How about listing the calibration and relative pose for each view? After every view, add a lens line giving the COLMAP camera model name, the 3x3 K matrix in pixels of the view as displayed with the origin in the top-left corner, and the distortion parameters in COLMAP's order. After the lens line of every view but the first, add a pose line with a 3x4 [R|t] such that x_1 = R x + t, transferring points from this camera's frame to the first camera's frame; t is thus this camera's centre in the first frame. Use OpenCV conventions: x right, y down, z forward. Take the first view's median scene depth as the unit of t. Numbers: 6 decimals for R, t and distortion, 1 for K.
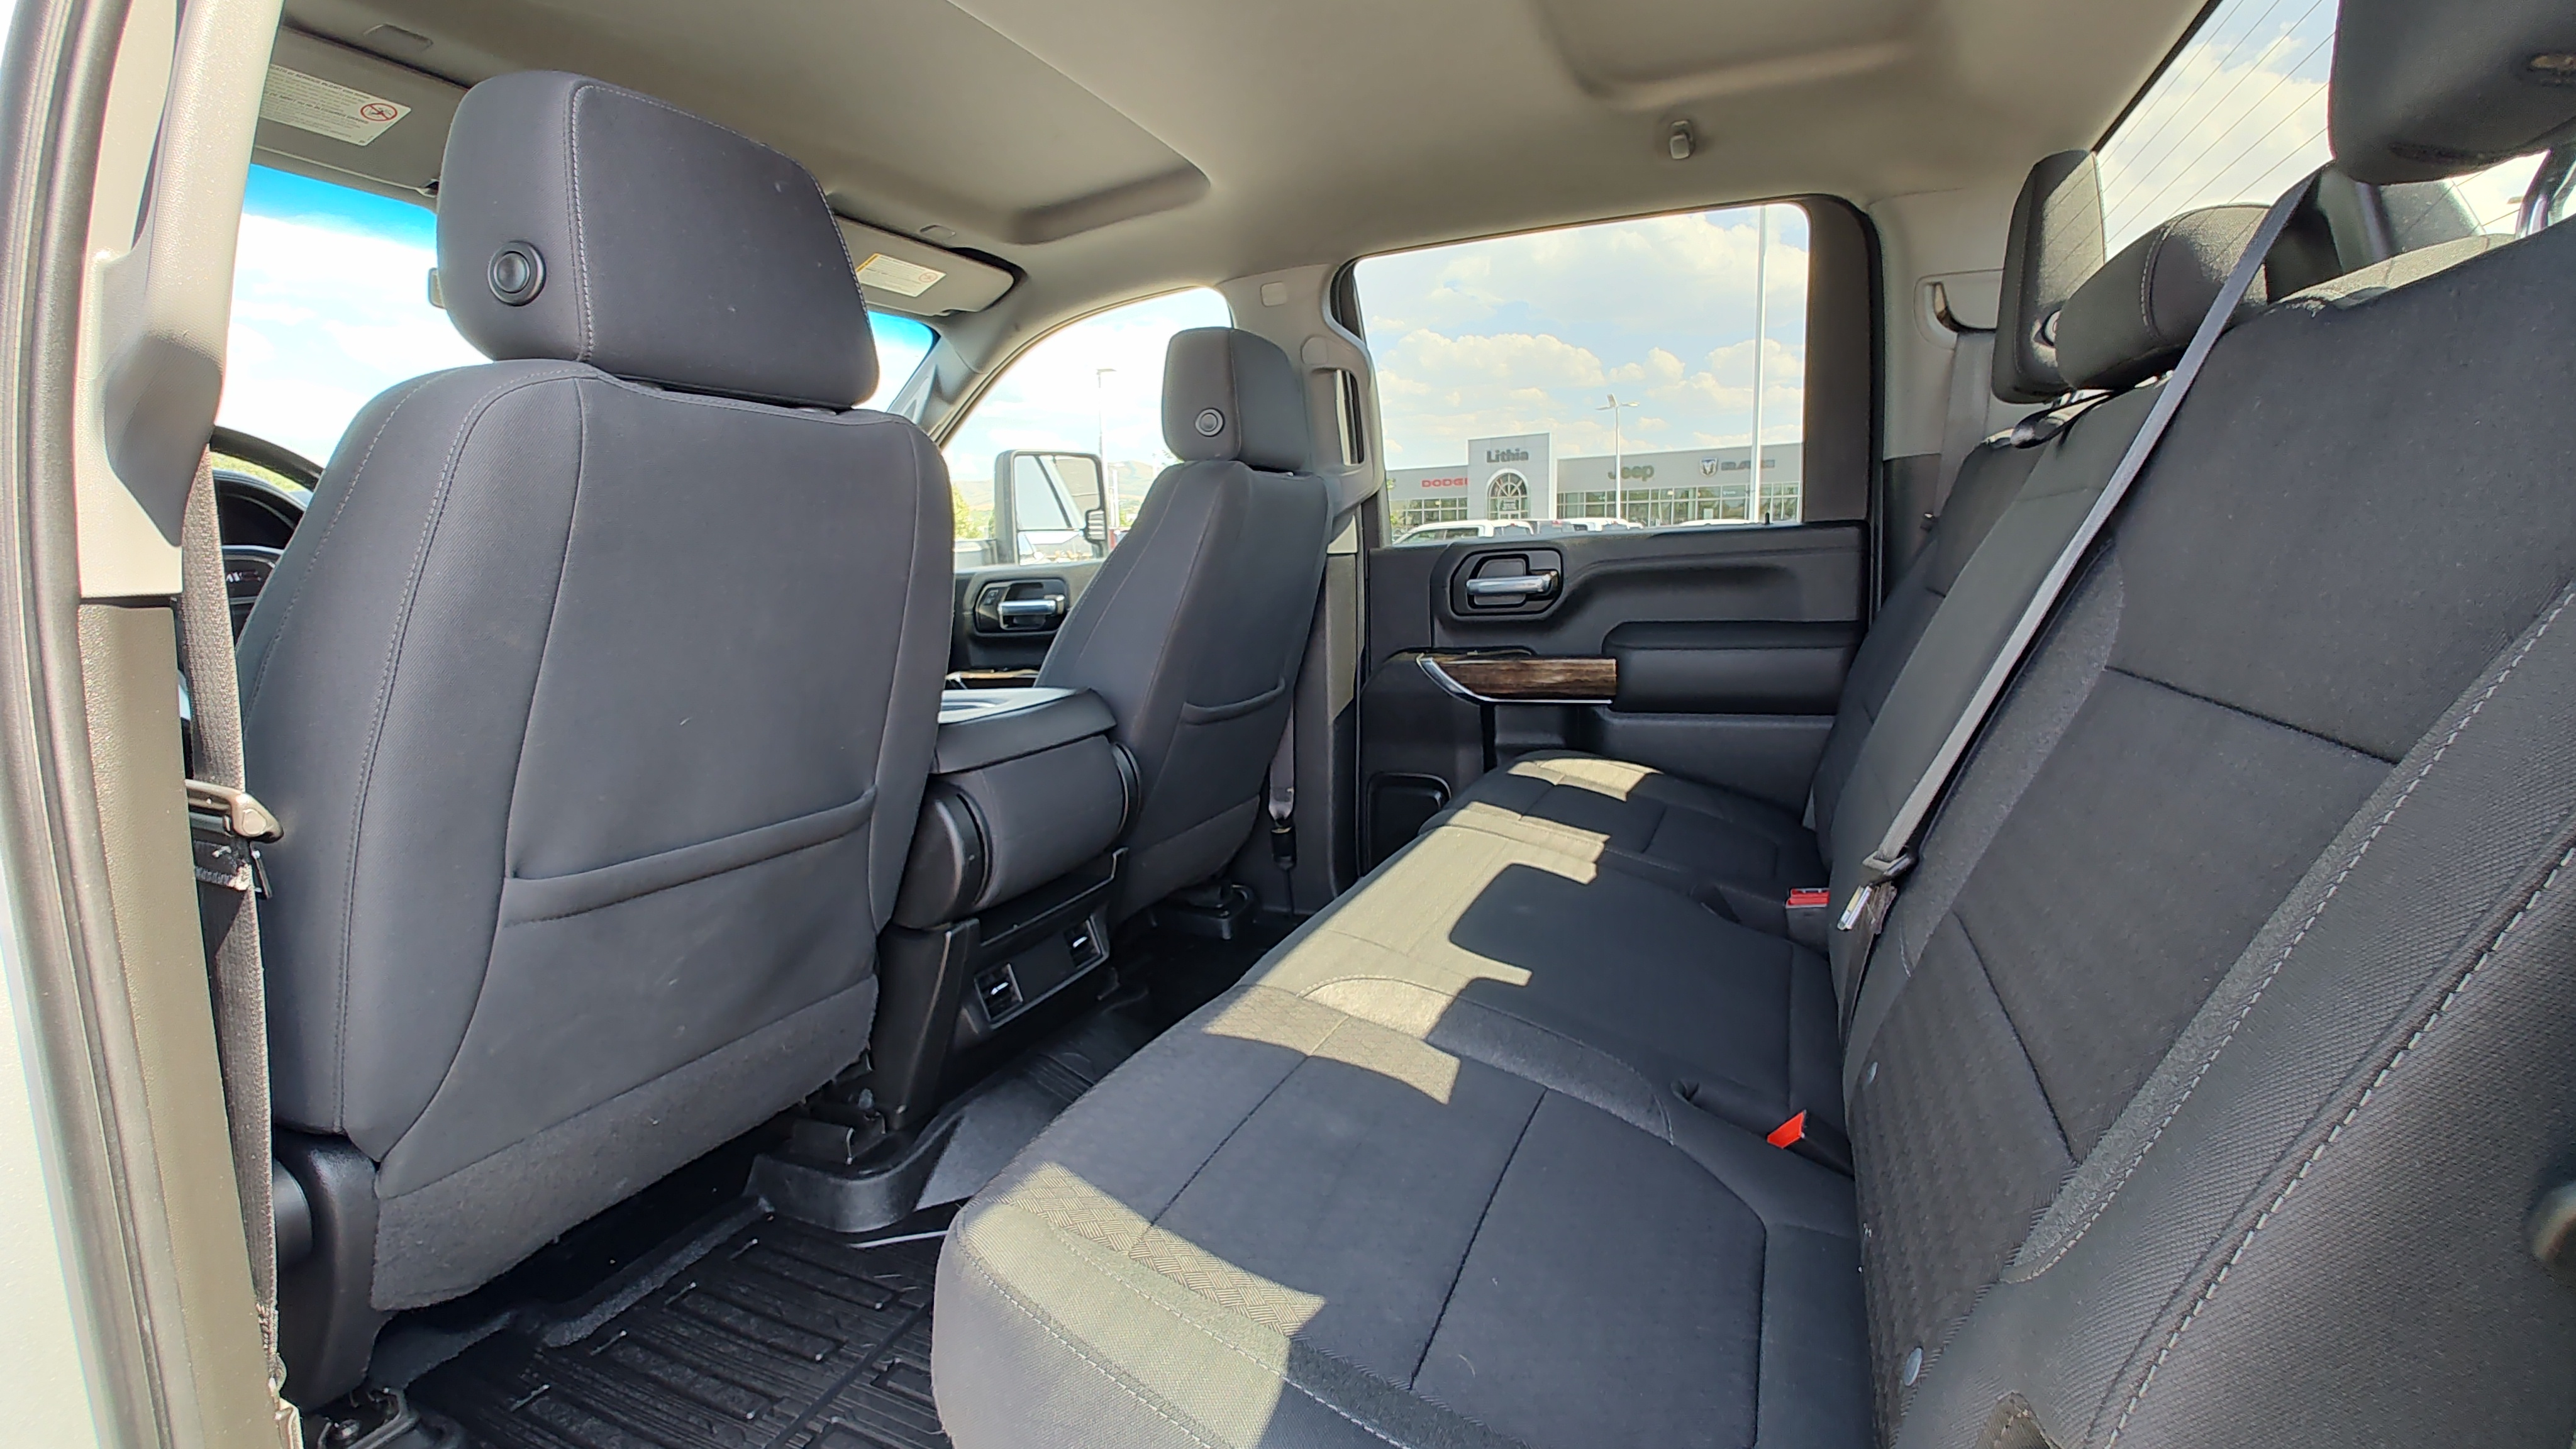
lens RADIAL K [[1097.2, 0, 1299.1], [0, 1097.2, 711.8], [0, 0, 1]] dist [0.000257, -0.001125]
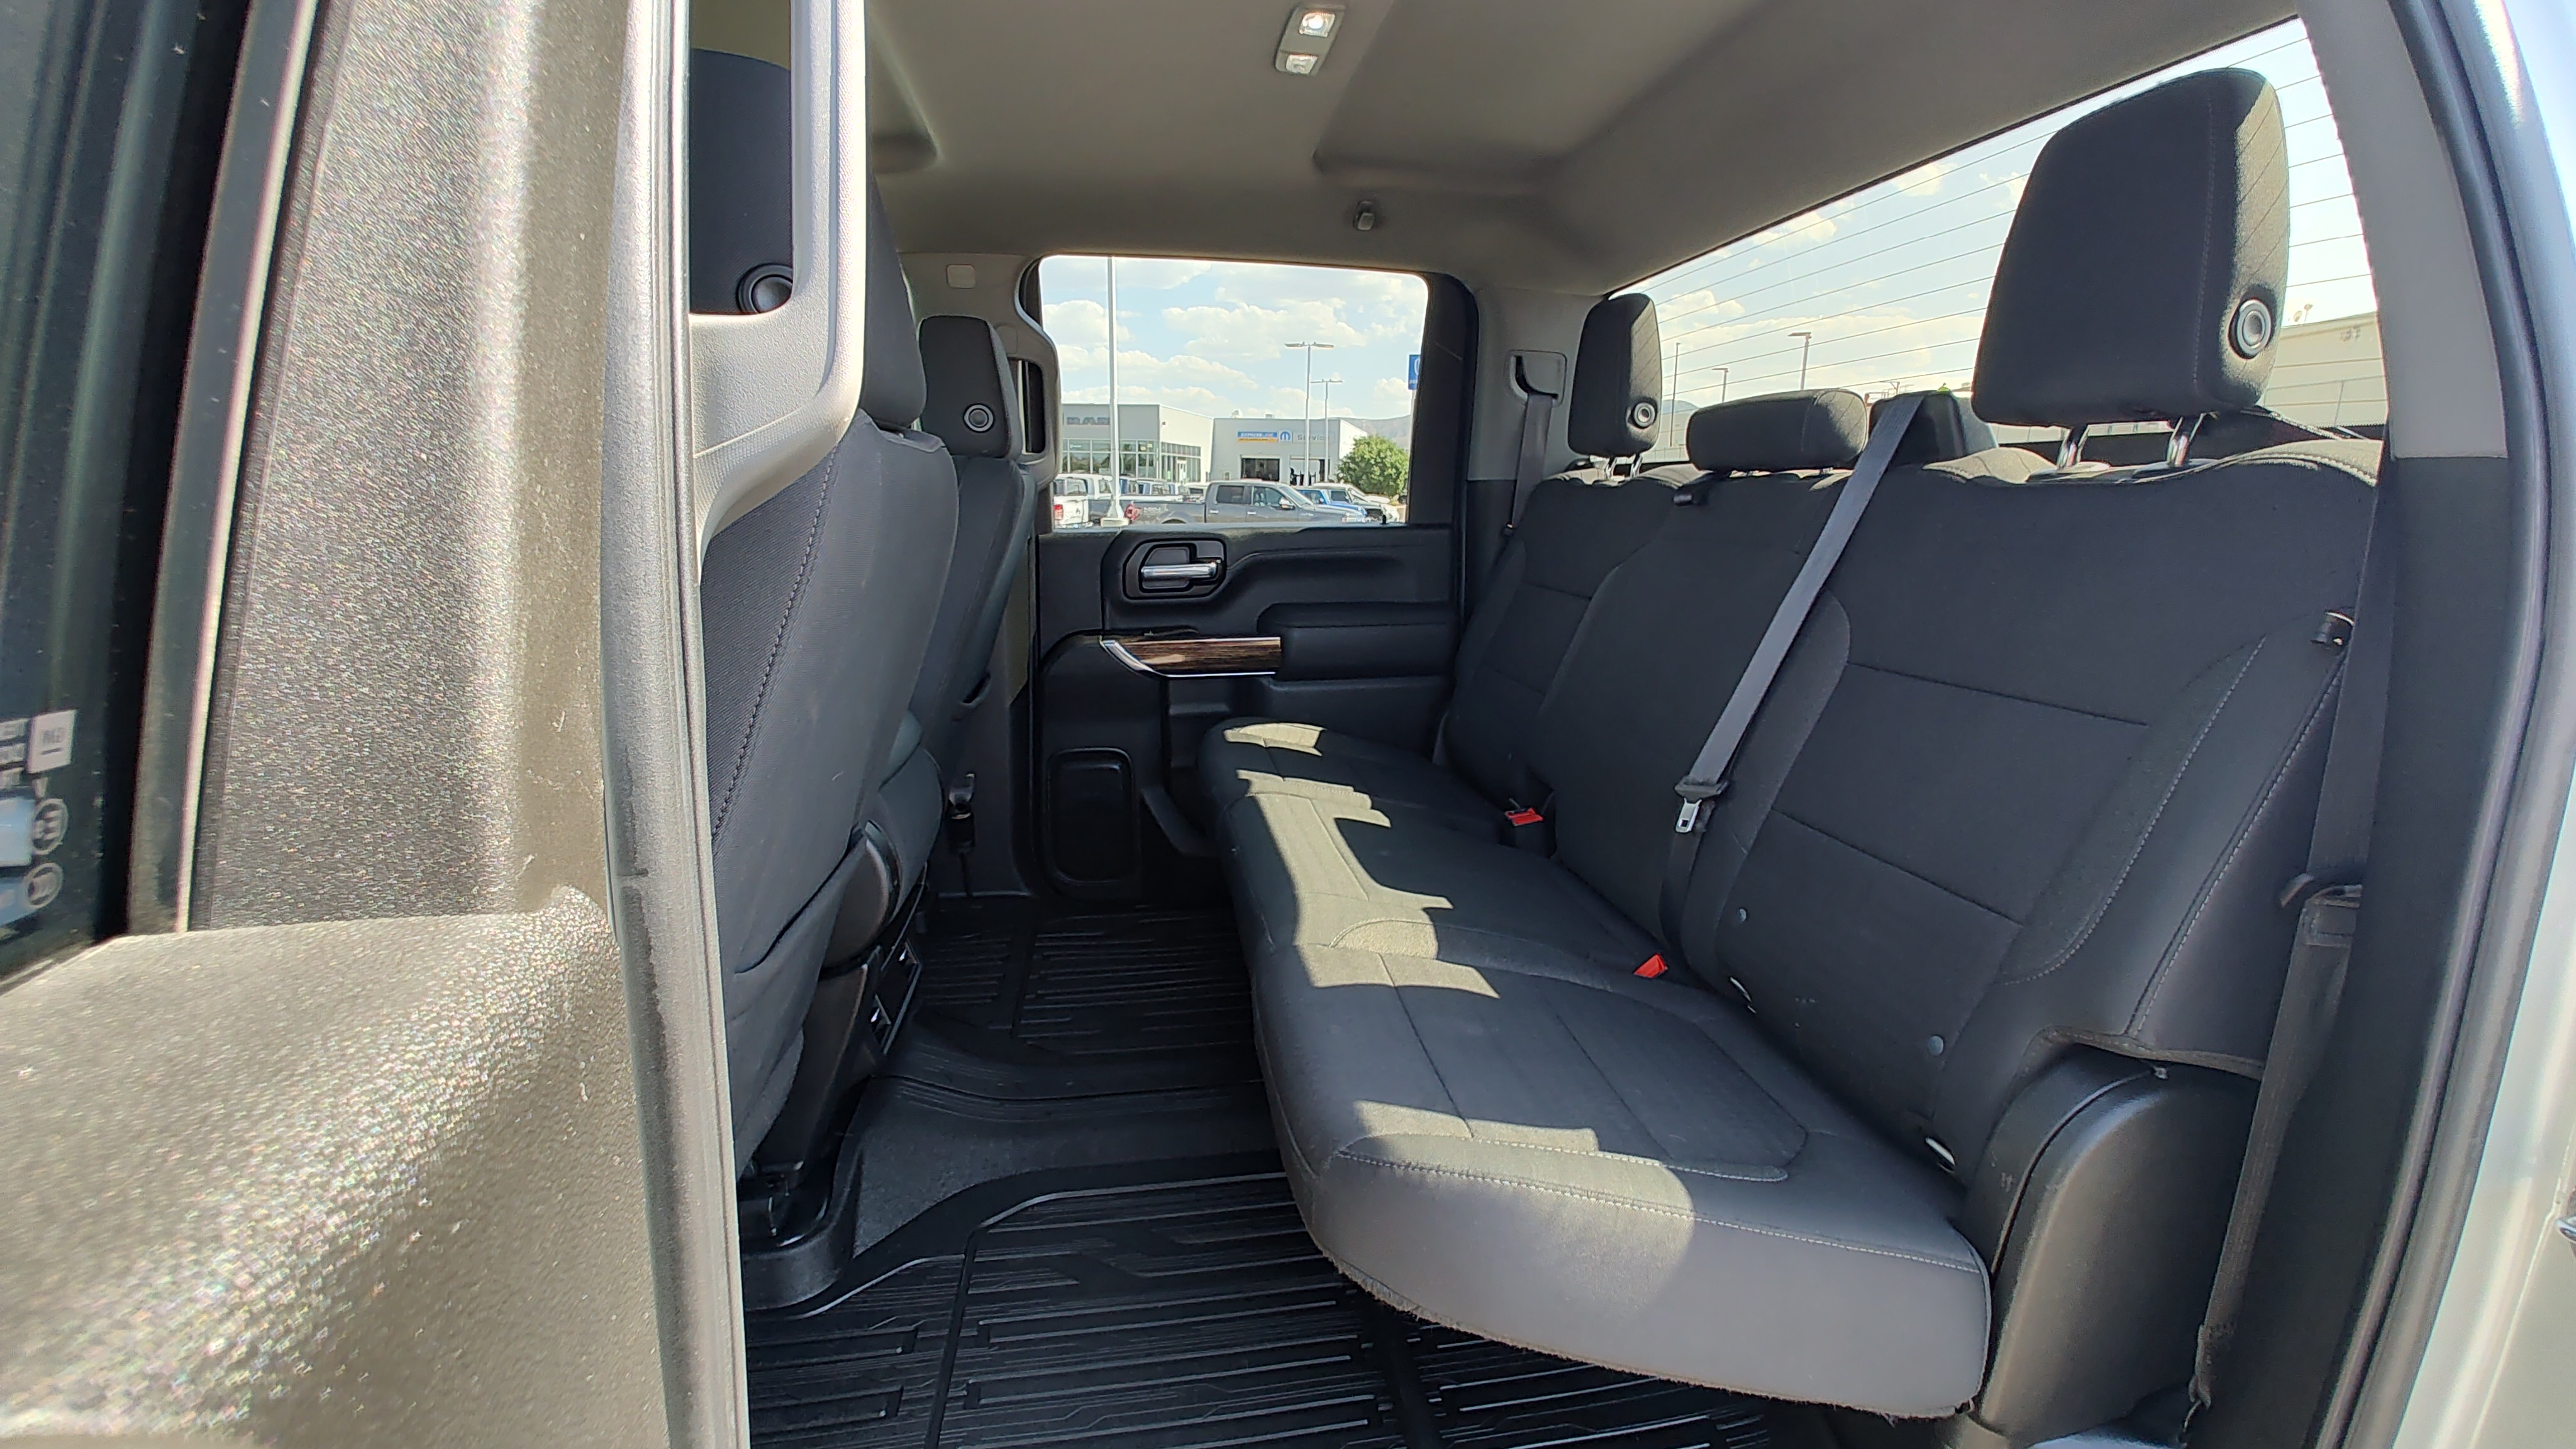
lens RADIAL K [[1097.2, 0, 1298.1], [0, 1097.2, 716.6], [0, 0, 1]] dist [0.000257, -0.001125]
pose [[0.833278, -0.077568, 0.547385, -0.334034], [0.047332, 0.996482, 0.069156, -0.041199], [-0.550824, -0.031717, 0.834018, 0.003983]]
